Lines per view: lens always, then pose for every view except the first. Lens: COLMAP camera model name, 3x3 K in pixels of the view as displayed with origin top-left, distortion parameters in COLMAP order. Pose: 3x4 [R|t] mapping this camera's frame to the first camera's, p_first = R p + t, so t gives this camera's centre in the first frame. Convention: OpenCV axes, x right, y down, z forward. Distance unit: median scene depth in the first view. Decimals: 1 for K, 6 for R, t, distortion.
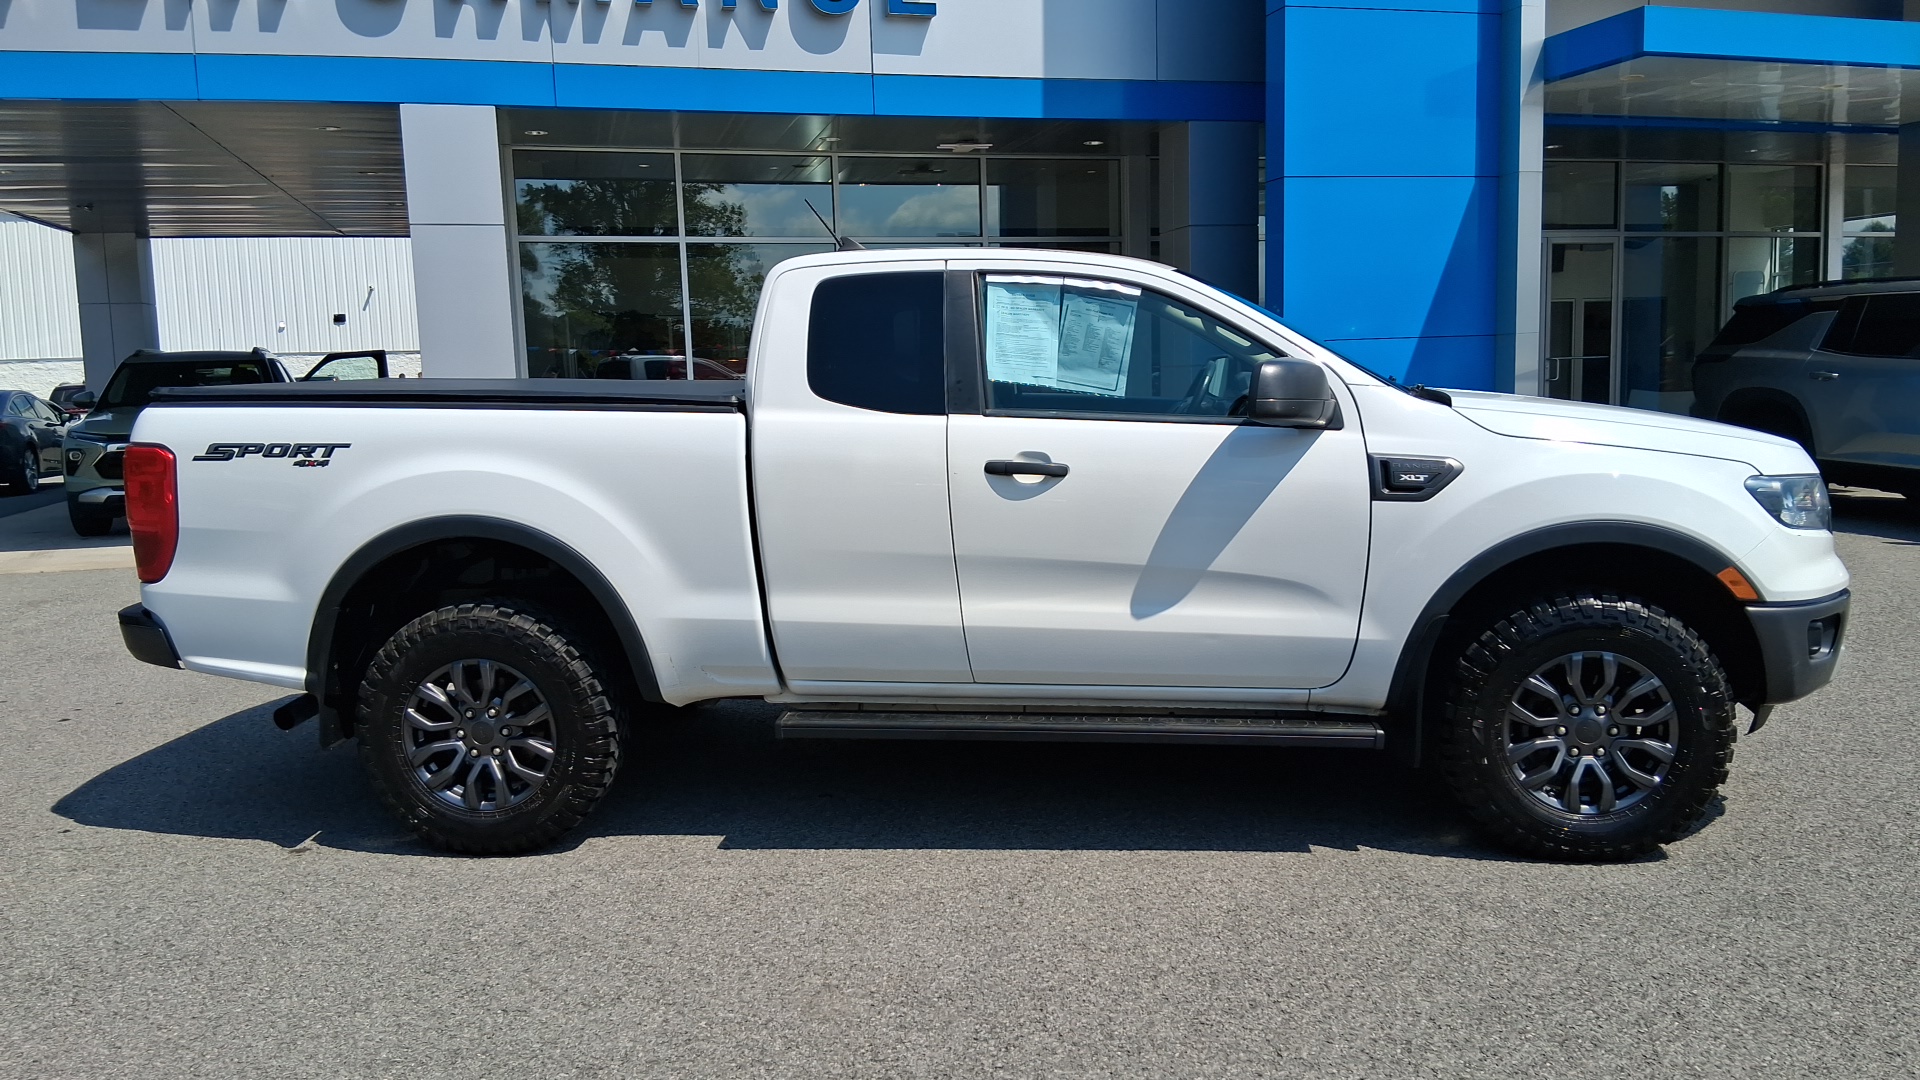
lens RADIAL K [[1504.4, 0, 974.1], [0, 1504.4, 542.7], [0, 0, 1]] dist [0.100065, -0.168355]
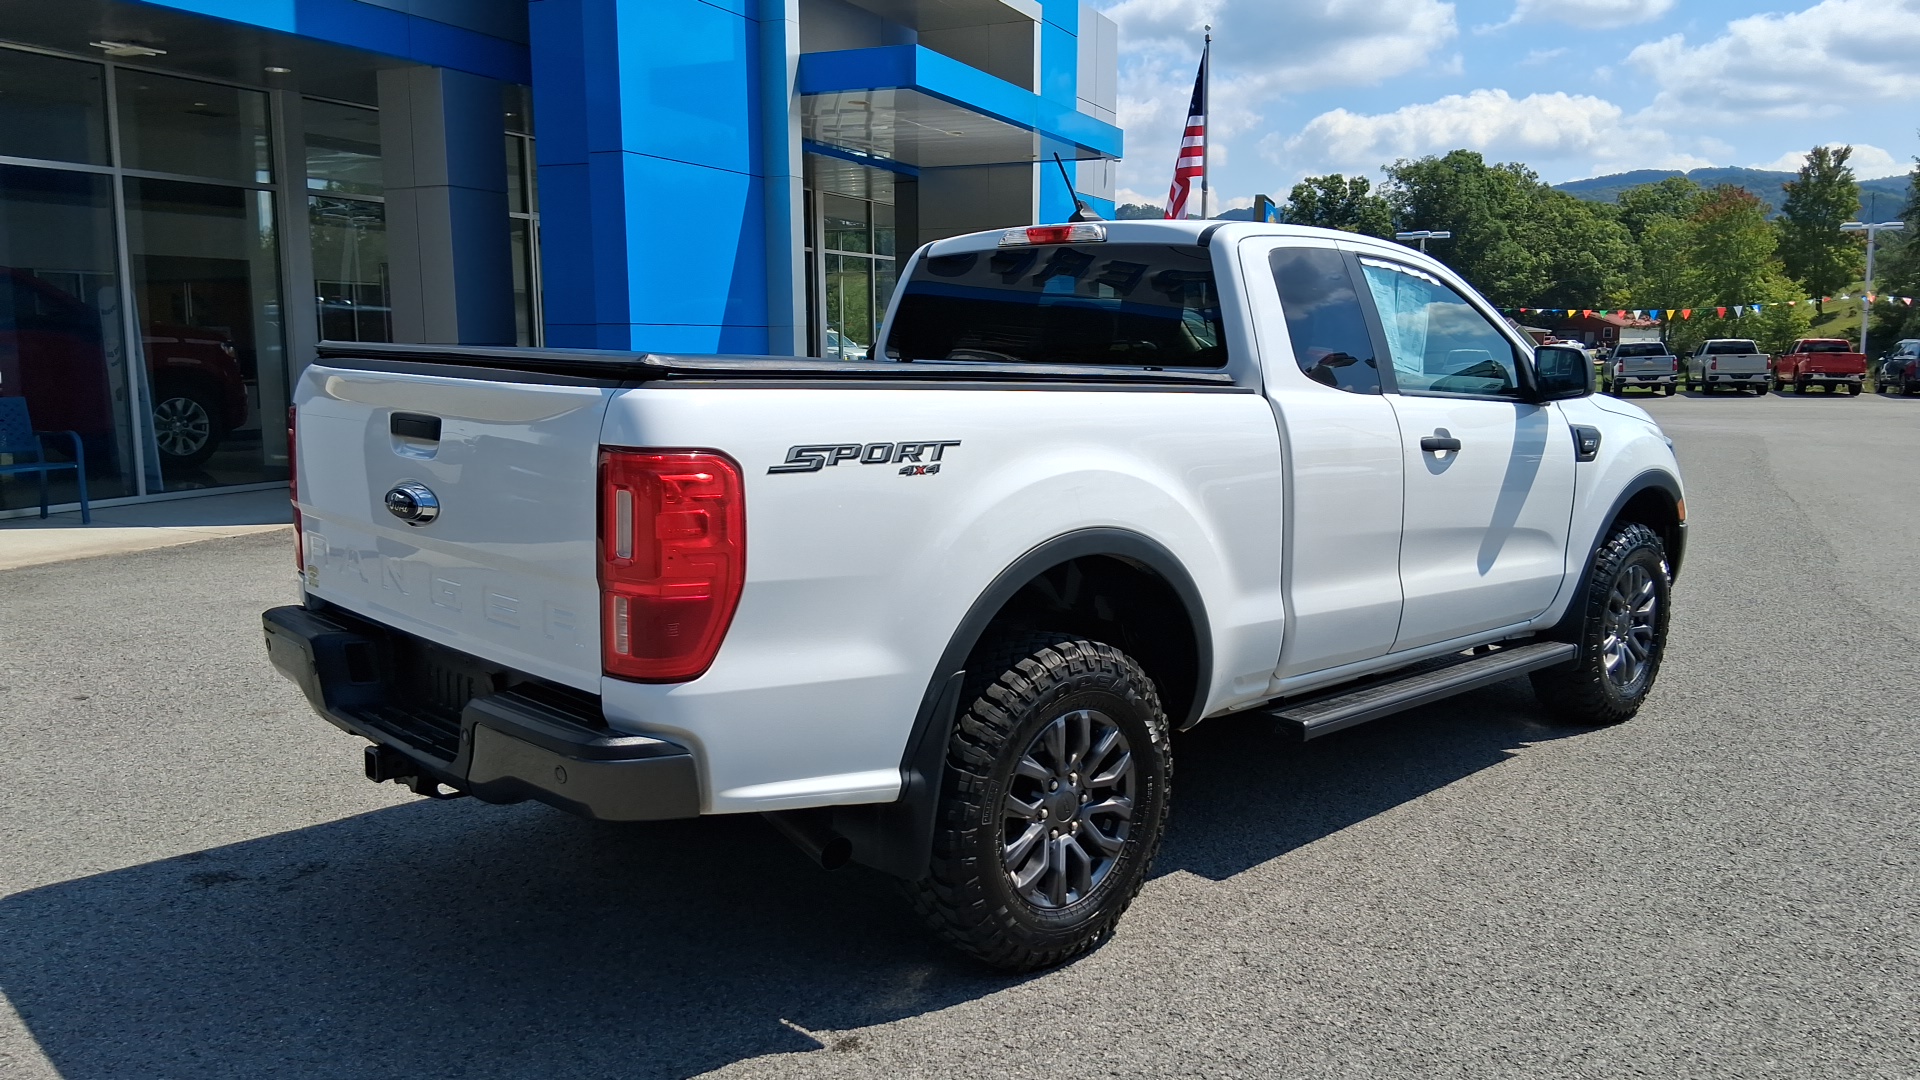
lens RADIAL K [[1504.4, 0, 974.1], [0, 1504.4, 542.7], [0, 0, 1]] dist [0.100065, -0.168355]
pose [[0.633509, -0.077854, 0.769809, -0.950220], [0.074059, 0.996458, 0.039829, -0.044611], [-0.770183, 0.031779, 0.637031, 0.543775]]
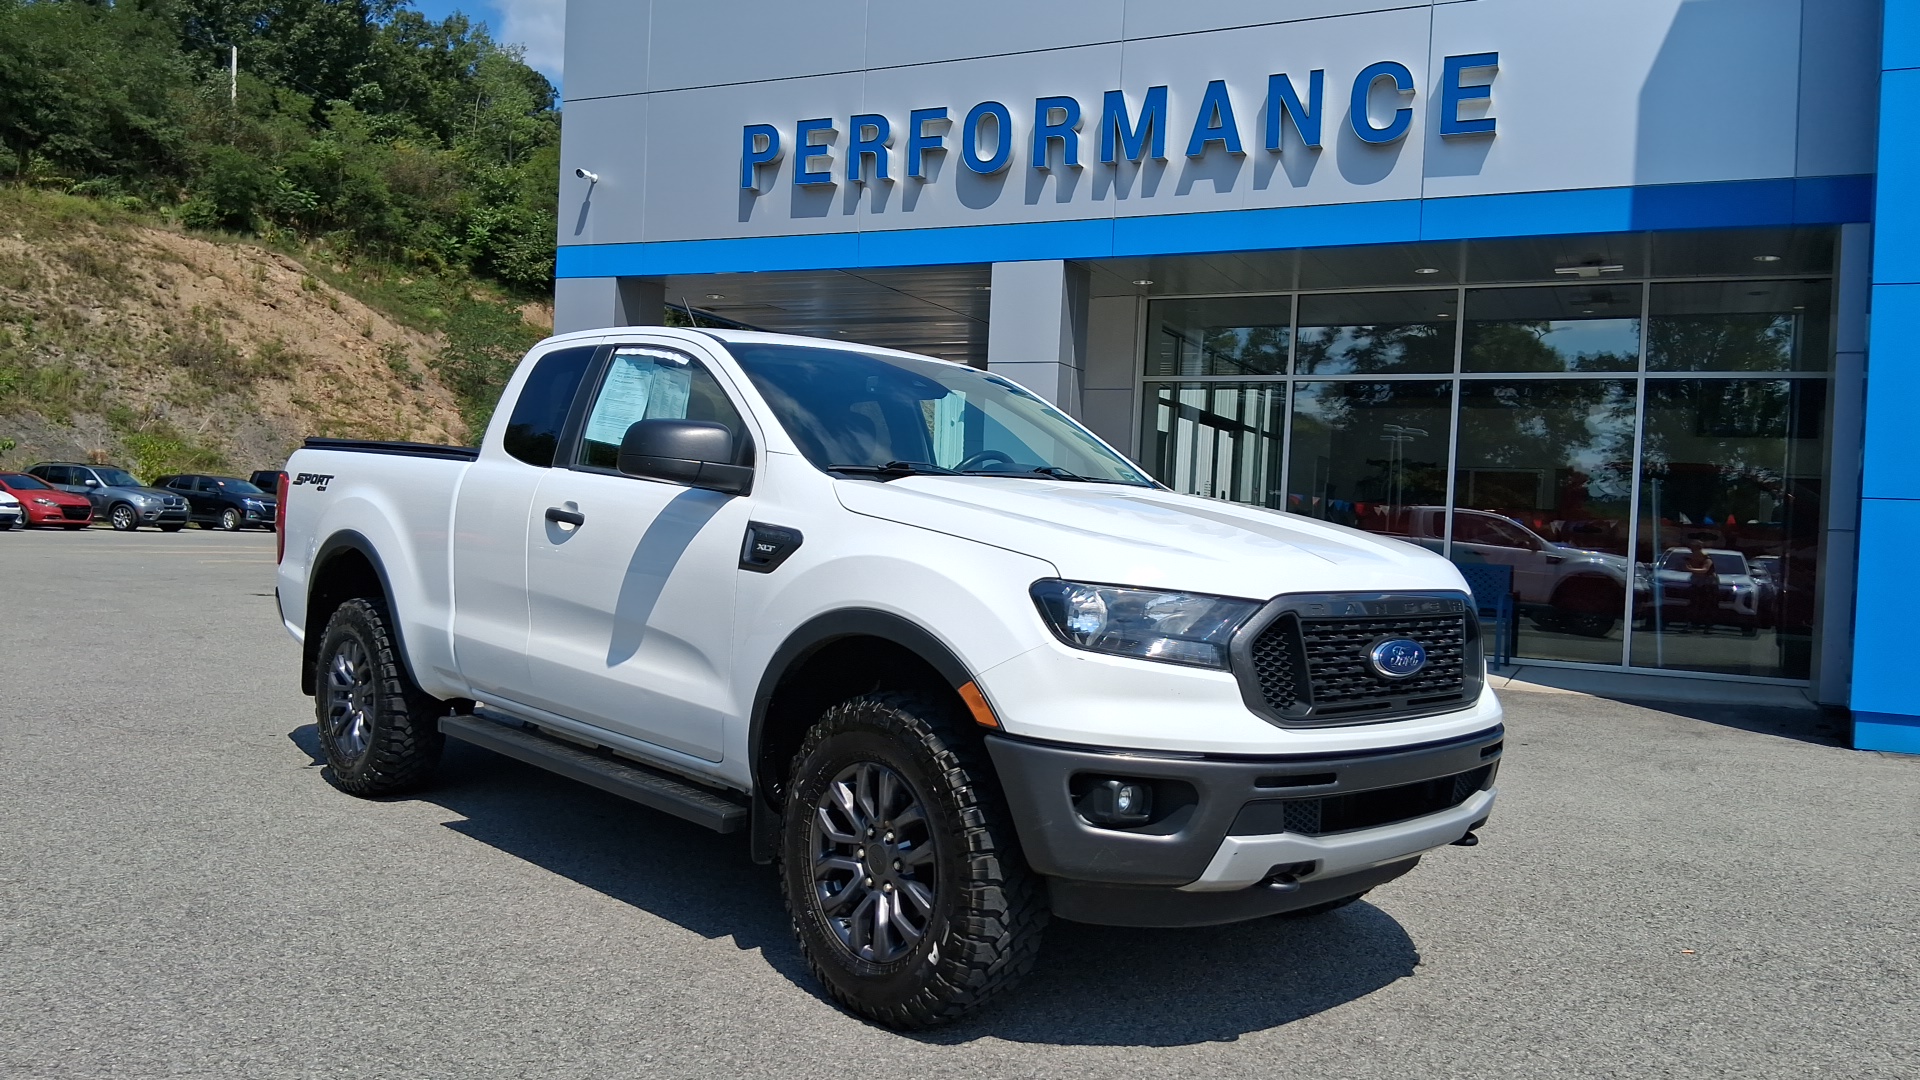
lens RADIAL K [[1504.4, 0, 974.1], [0, 1504.4, 542.7], [0, 0, 1]] dist [0.100065, -0.168355]
pose [[0.721356, 0.067639, -0.689253, 0.960391], [-0.146307, 0.987642, -0.056200, -0.011181], [0.676934, 0.141383, 0.722338, 0.384034]]
